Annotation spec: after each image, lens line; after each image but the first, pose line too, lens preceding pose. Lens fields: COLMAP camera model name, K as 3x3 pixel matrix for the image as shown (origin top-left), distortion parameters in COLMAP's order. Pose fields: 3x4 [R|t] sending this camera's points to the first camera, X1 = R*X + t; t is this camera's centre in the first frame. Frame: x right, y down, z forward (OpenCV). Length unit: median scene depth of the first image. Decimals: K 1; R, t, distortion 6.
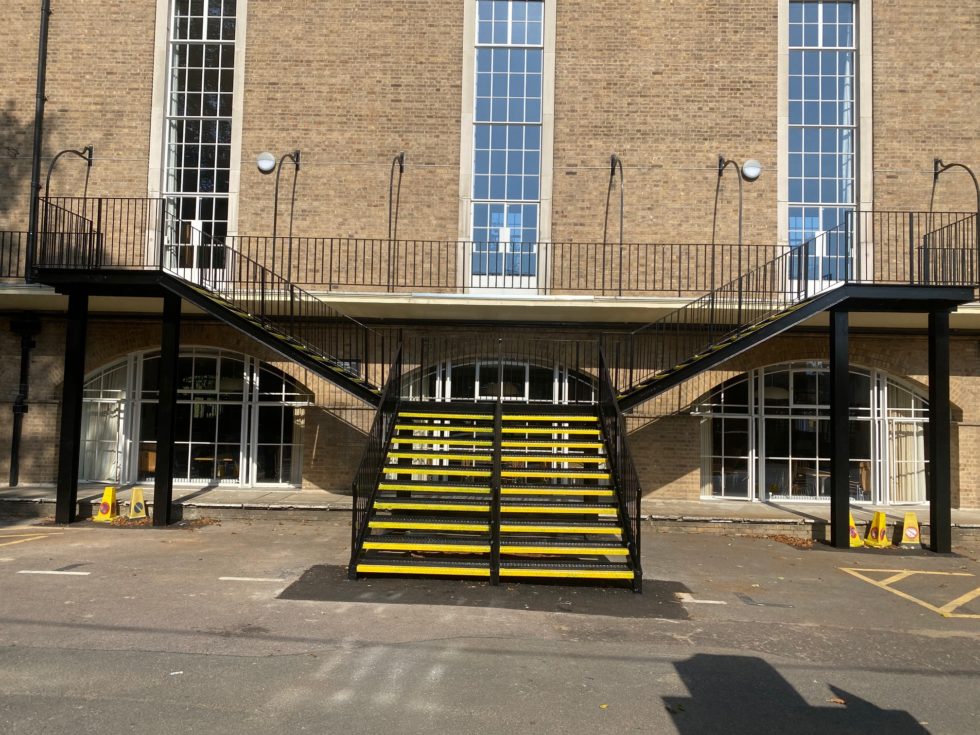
lens RADIAL K [[642.6, 0, 487.6], [0, 642.6, 371.2], [0, 0, 1]] dist [0.027119, -0.022422]
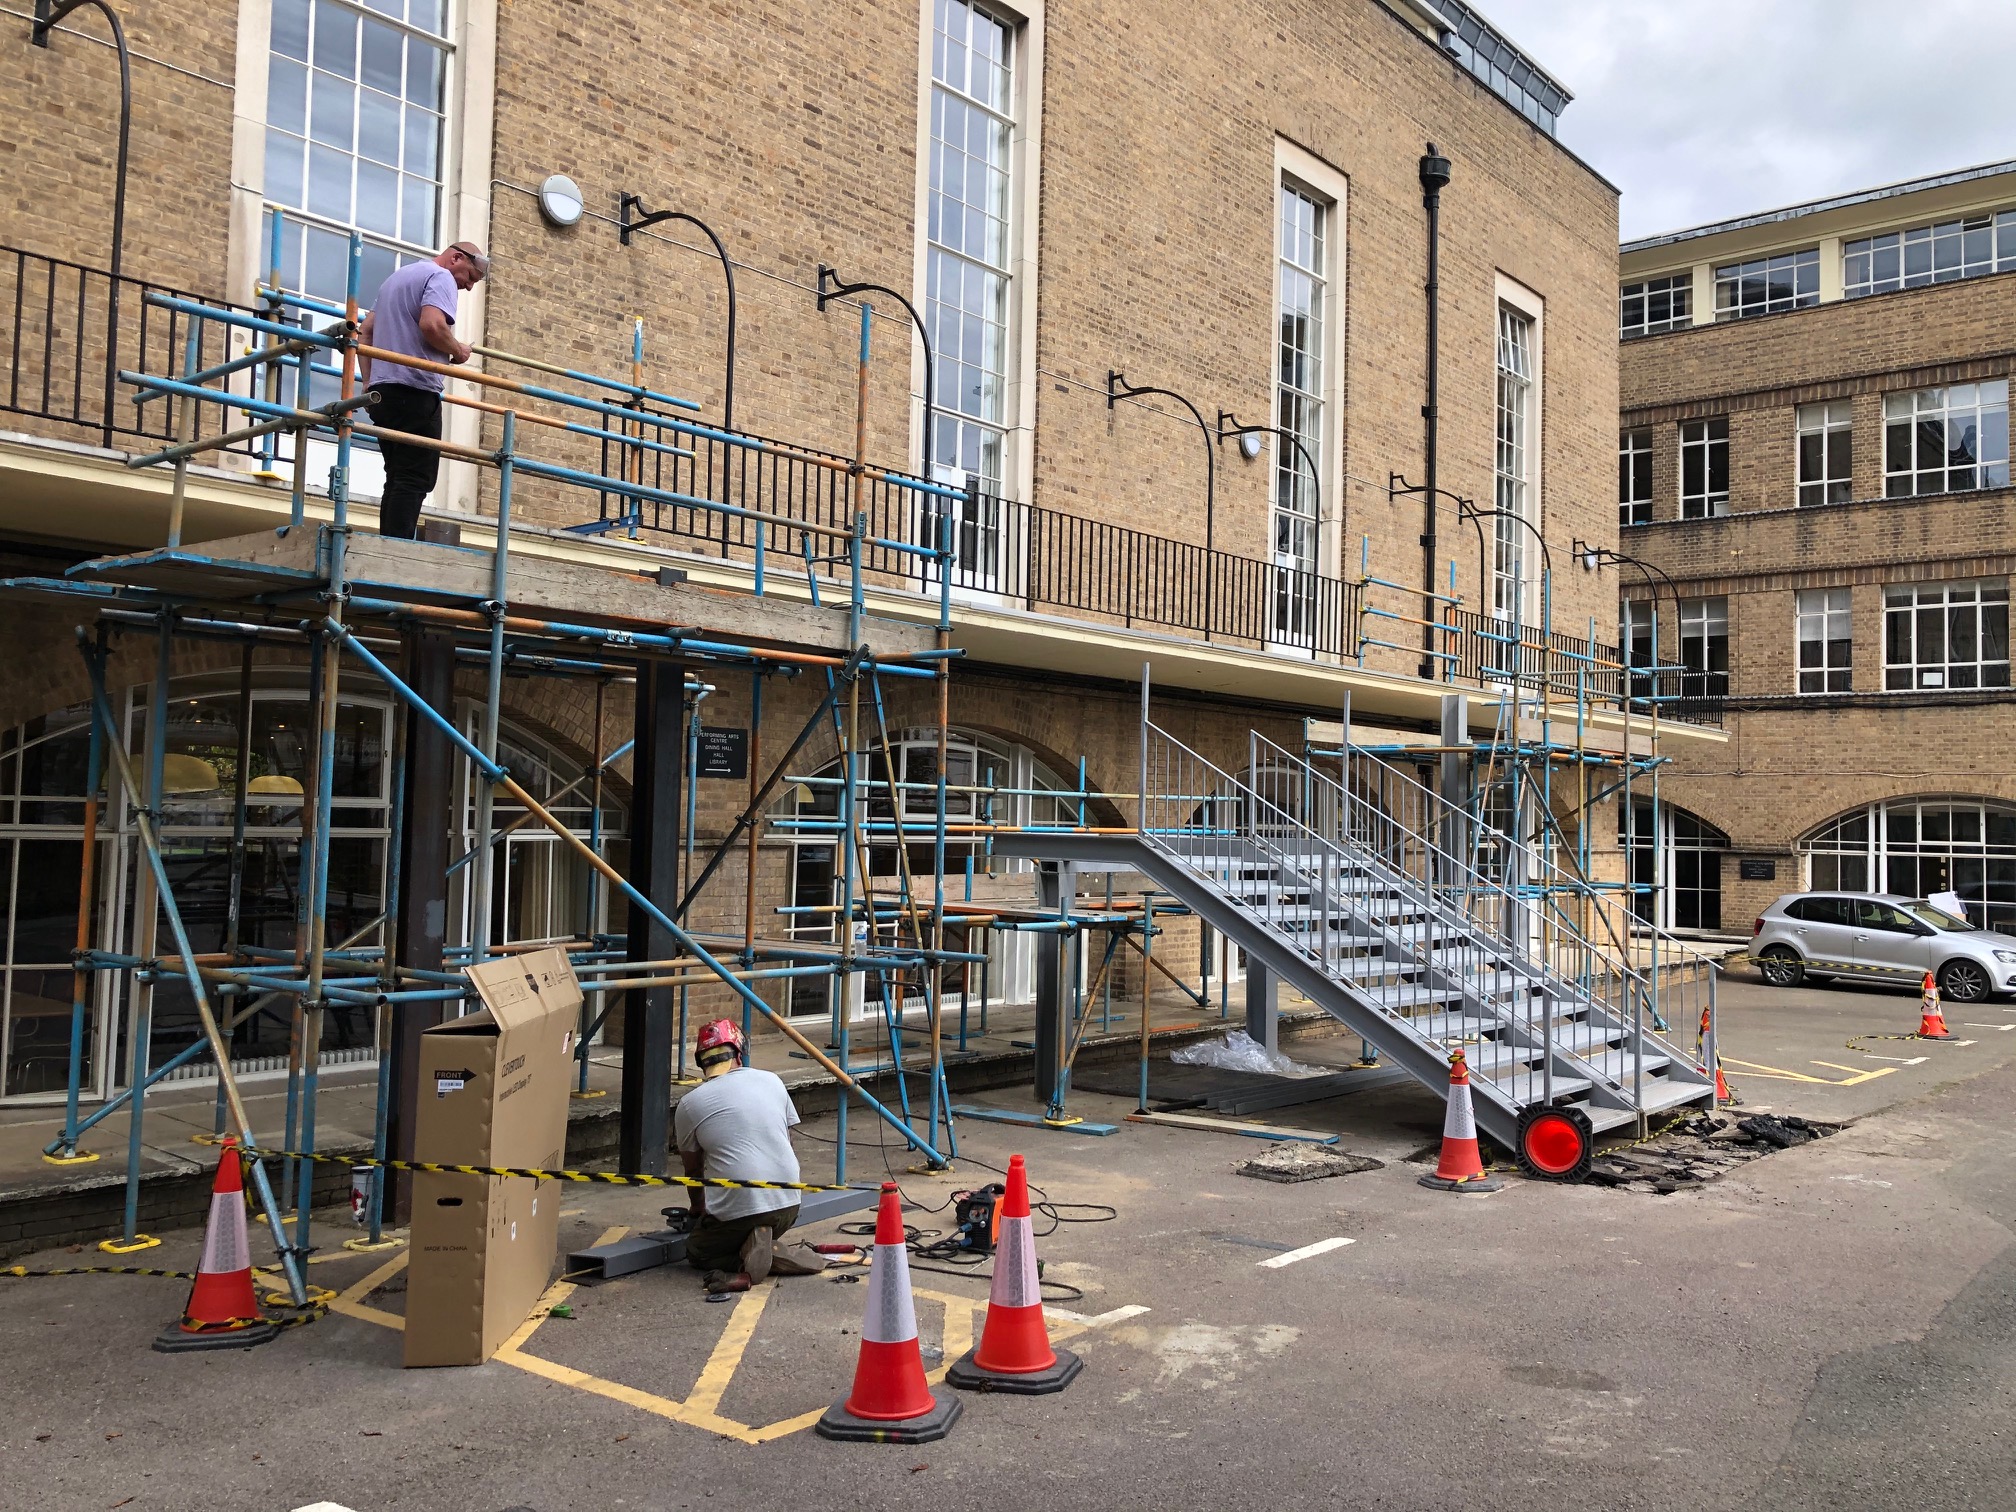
lens RADIAL K [[1650.8, 0, 1011.2], [0, 1650.8, 745.6], [0, 0, 1]] dist [0.035063, -0.037760]
pose [[0.639008, 0.027718, 0.768701, -0.920189], [-0.041909, 0.999121, -0.001189, -0.013556], [-0.768058, -0.031456, 0.639608, 0.161544]]
